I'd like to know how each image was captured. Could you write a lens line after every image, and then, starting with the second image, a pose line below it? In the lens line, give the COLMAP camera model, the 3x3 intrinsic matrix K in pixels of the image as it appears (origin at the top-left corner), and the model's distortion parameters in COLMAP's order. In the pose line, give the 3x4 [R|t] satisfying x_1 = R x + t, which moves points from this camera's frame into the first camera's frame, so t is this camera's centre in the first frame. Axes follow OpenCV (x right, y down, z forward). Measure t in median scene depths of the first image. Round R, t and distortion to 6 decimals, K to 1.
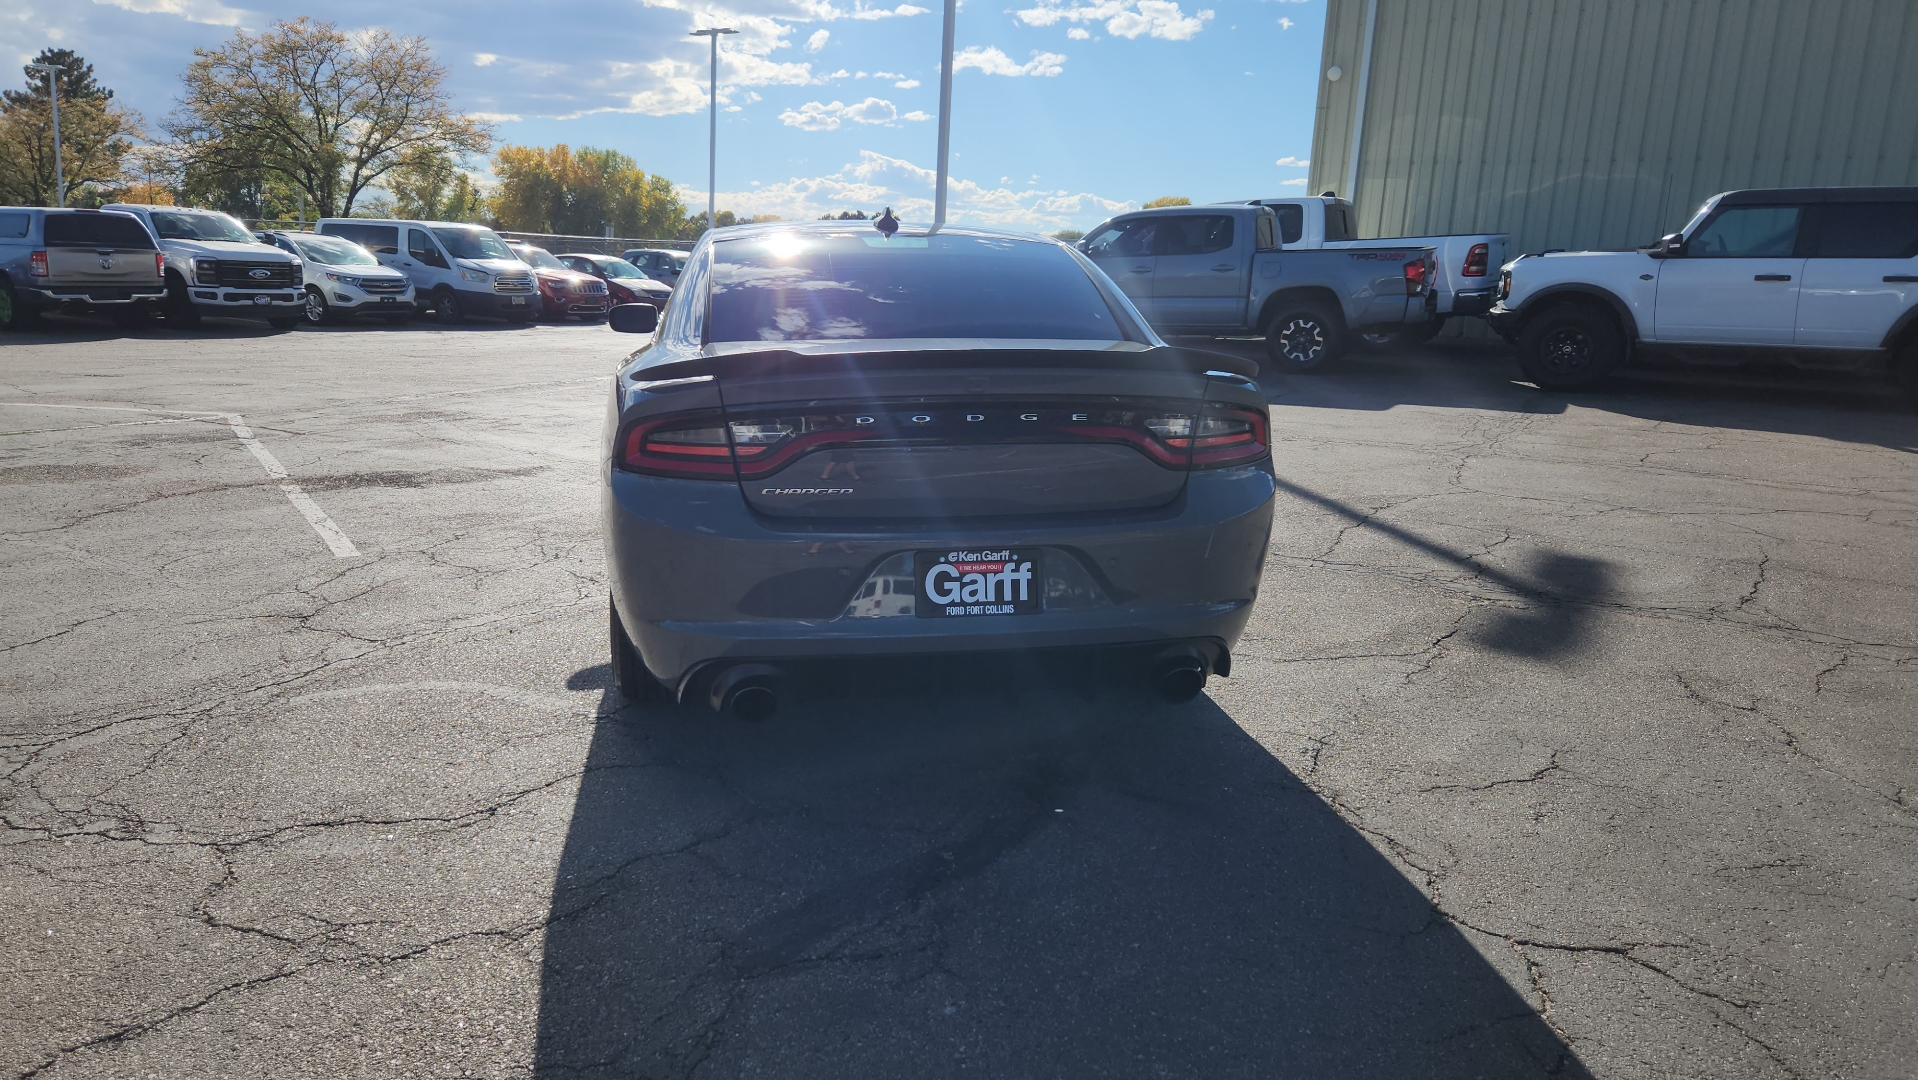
lens RADIAL K [[1276.7, 0, 917.8], [0, 1276.7, 543.8], [0, 0, 1]] dist [0.060730, -0.046491]
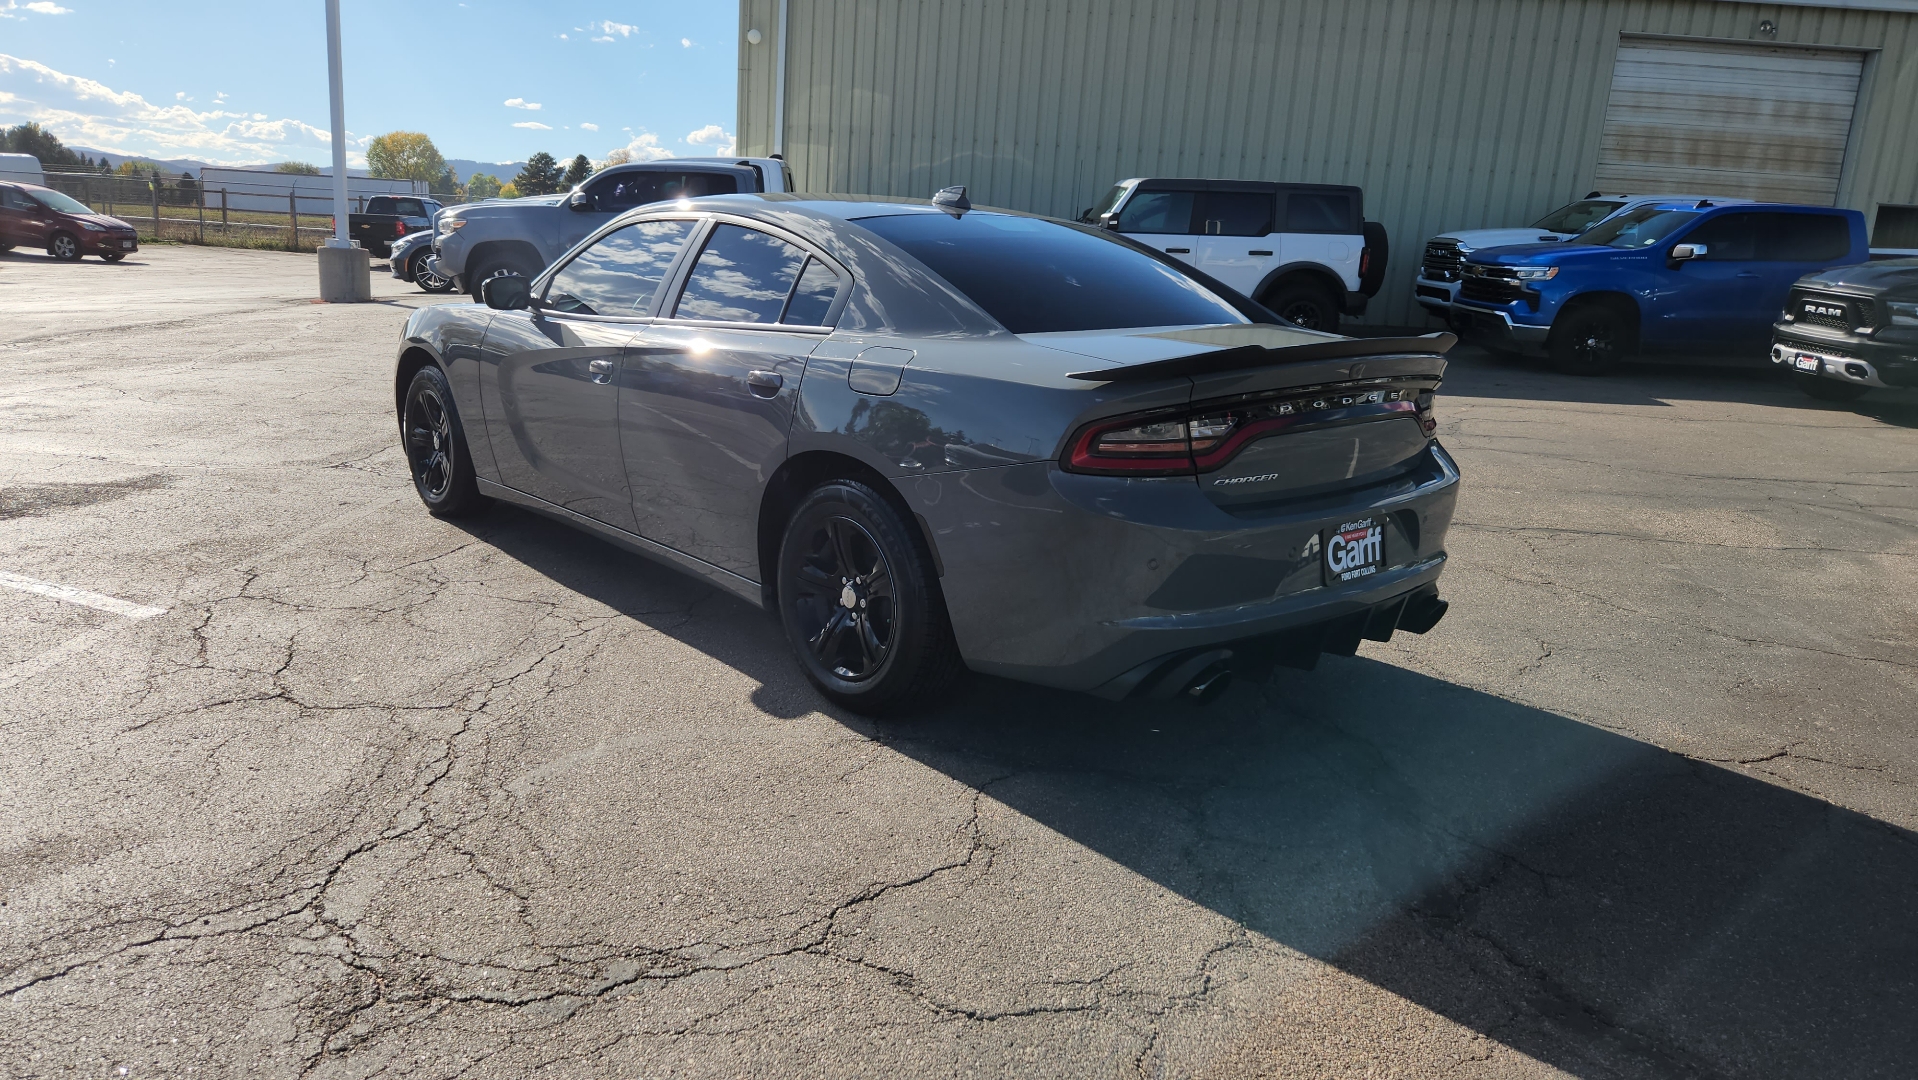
lens RADIAL K [[1276.7, 0, 926.9], [0, 1276.7, 561.8], [0, 0, 1]] dist [0.060730, -0.046491]
pose [[0.848199, -0.112089, 0.517682, -0.150077], [0.085130, 0.993495, 0.075629, -0.013230], [-0.522792, -0.020078, 0.852224, 0.041732]]
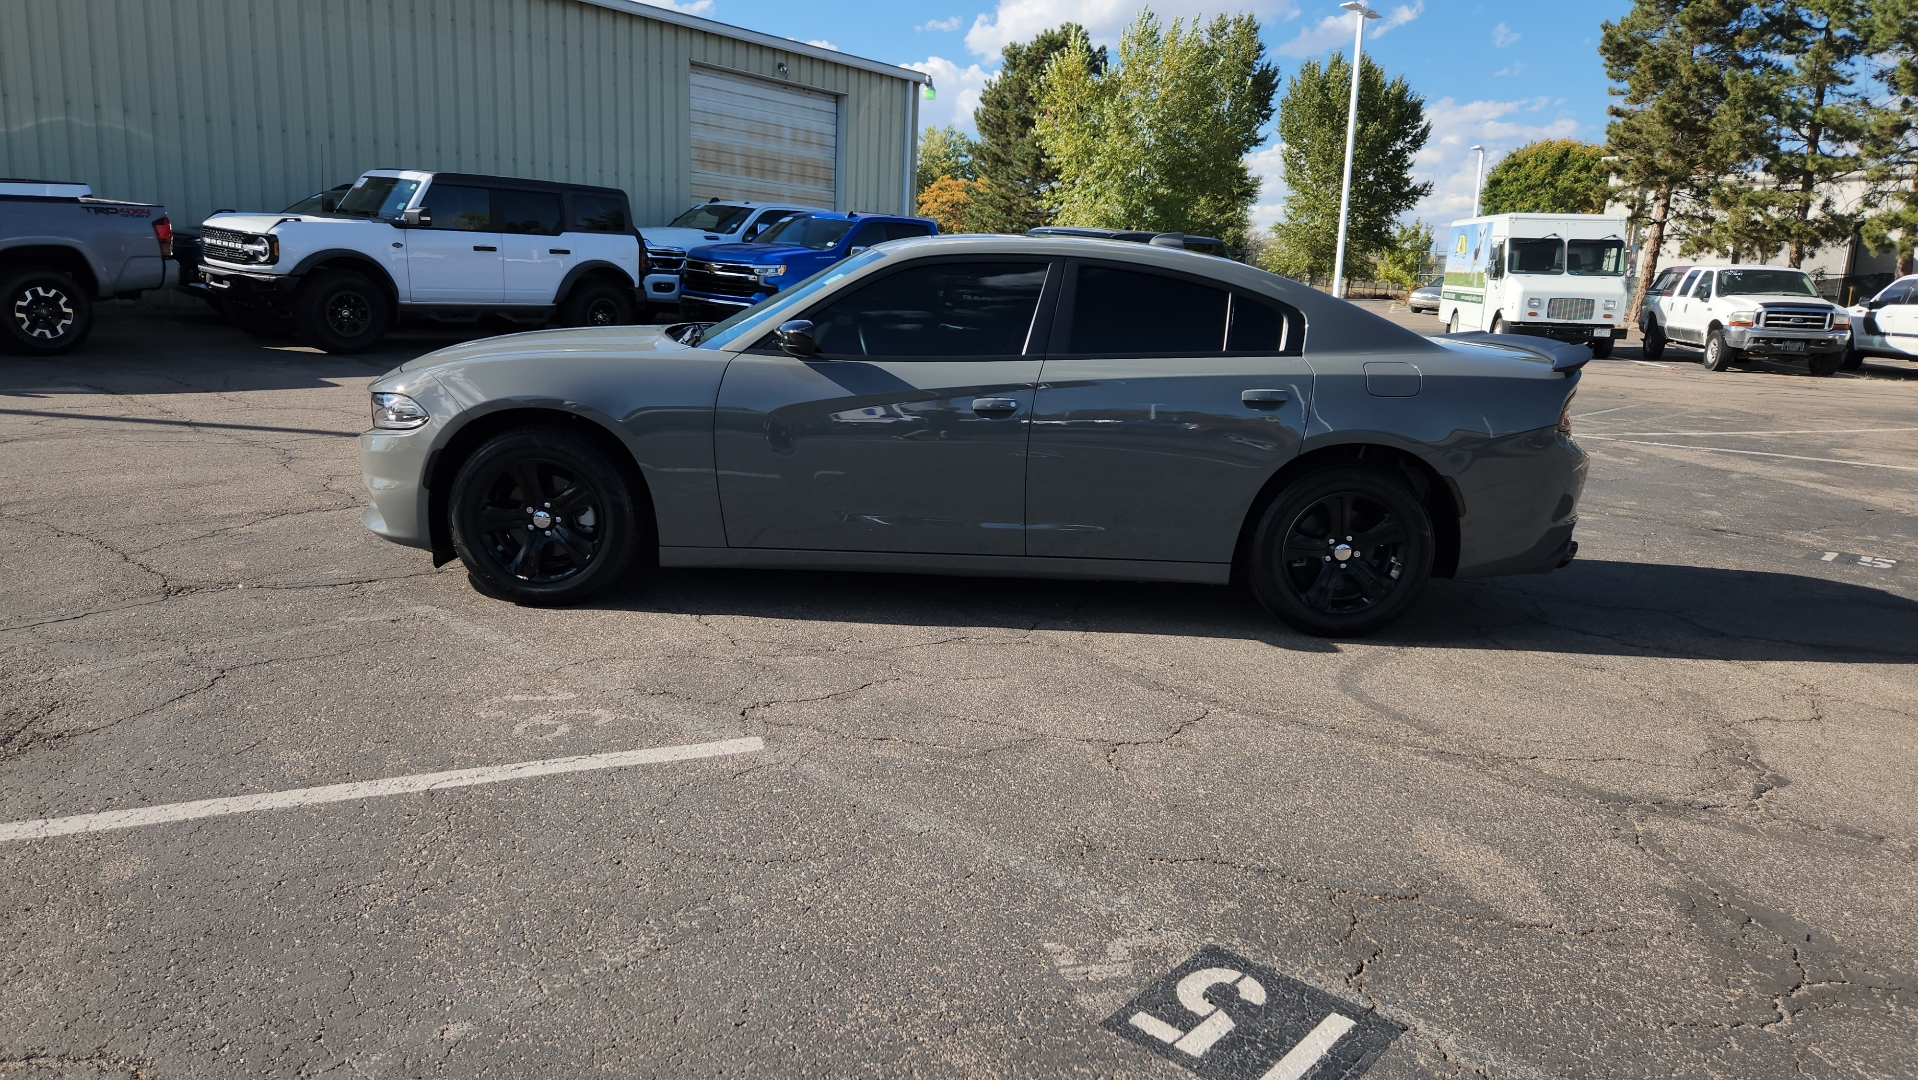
lens RADIAL K [[1280.0, 0, 933.1], [0, 1280.0, 555.4], [0, 0, 1]] dist [0.061023, -0.046450]
pose [[0.159819, -0.226652, 0.960774, -0.340100], [0.171249, 0.964893, 0.199137, -0.064086], [-0.972179, 0.132706, 0.193022, 0.262664]]
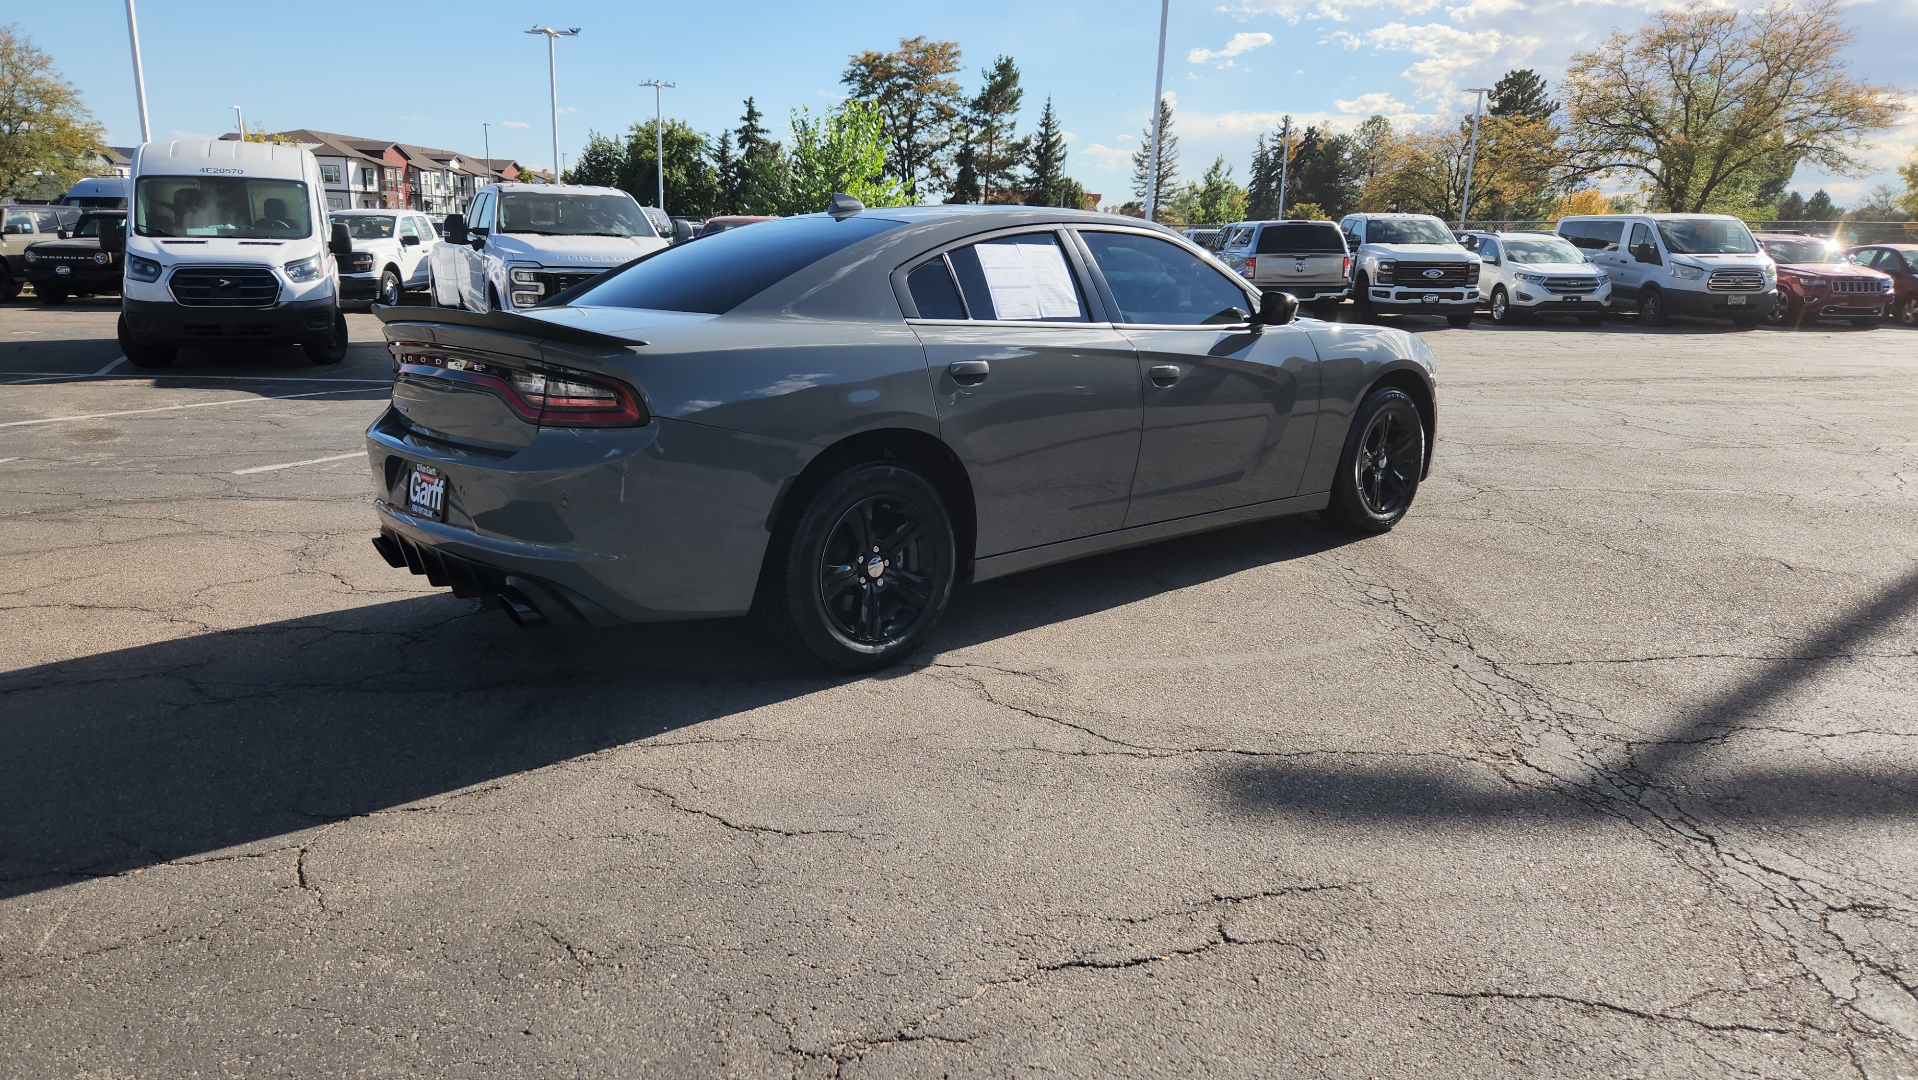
lens RADIAL K [[1280.7, 0, 923.7], [0, 1280.7, 556.3], [0, 0, 1]] dist [0.064808, -0.051259]
pose [[0.528349, 0.176782, -0.830419, 0.247605], [-0.171602, 0.980132, 0.099473, -0.021087], [0.831505, 0.089945, 0.548187, 0.124626]]
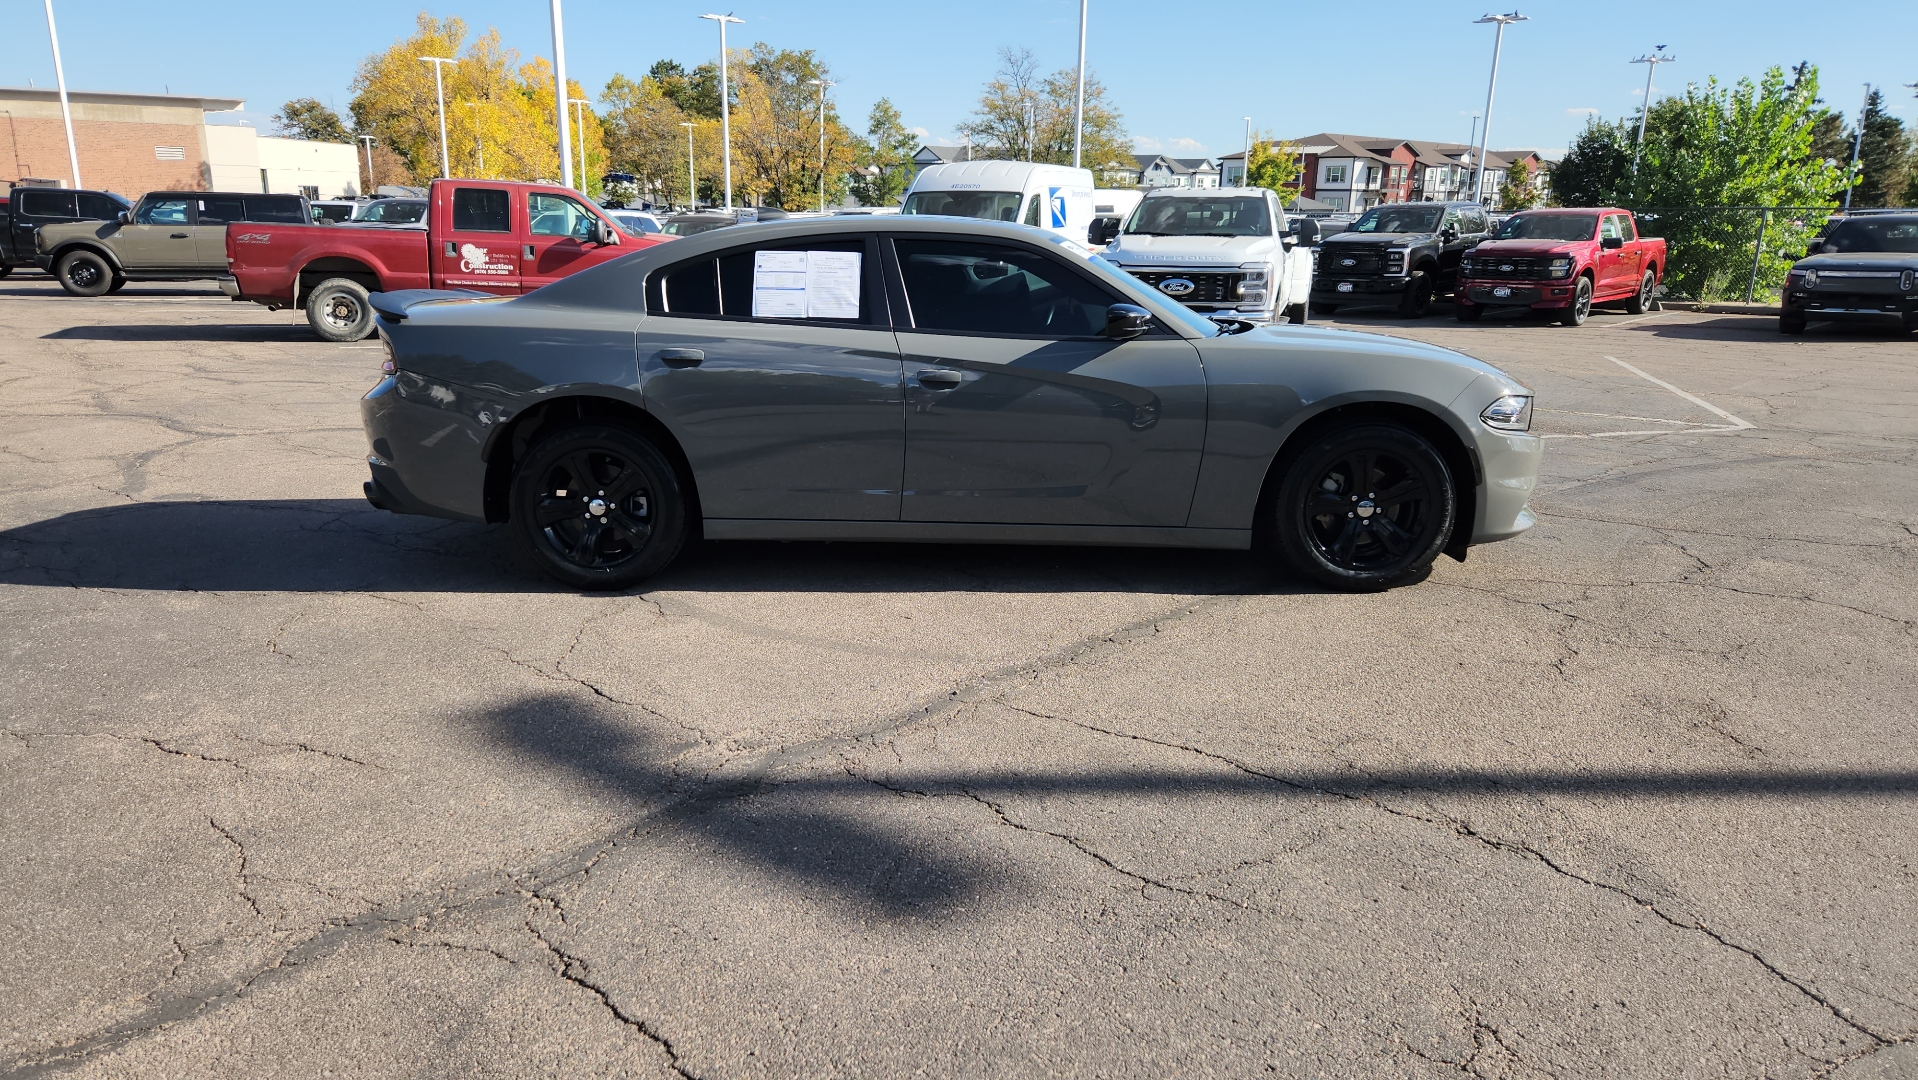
lens RADIAL K [[1280.7, 0, 938.0], [0, 1280.7, 548.3], [0, 0, 1]] dist [0.064808, -0.051259]
pose [[-0.170988, 0.207117, -0.963258, 0.321605], [-0.218993, 0.945211, 0.242111, -0.074074], [0.960627, 0.252345, -0.116263, 0.357801]]
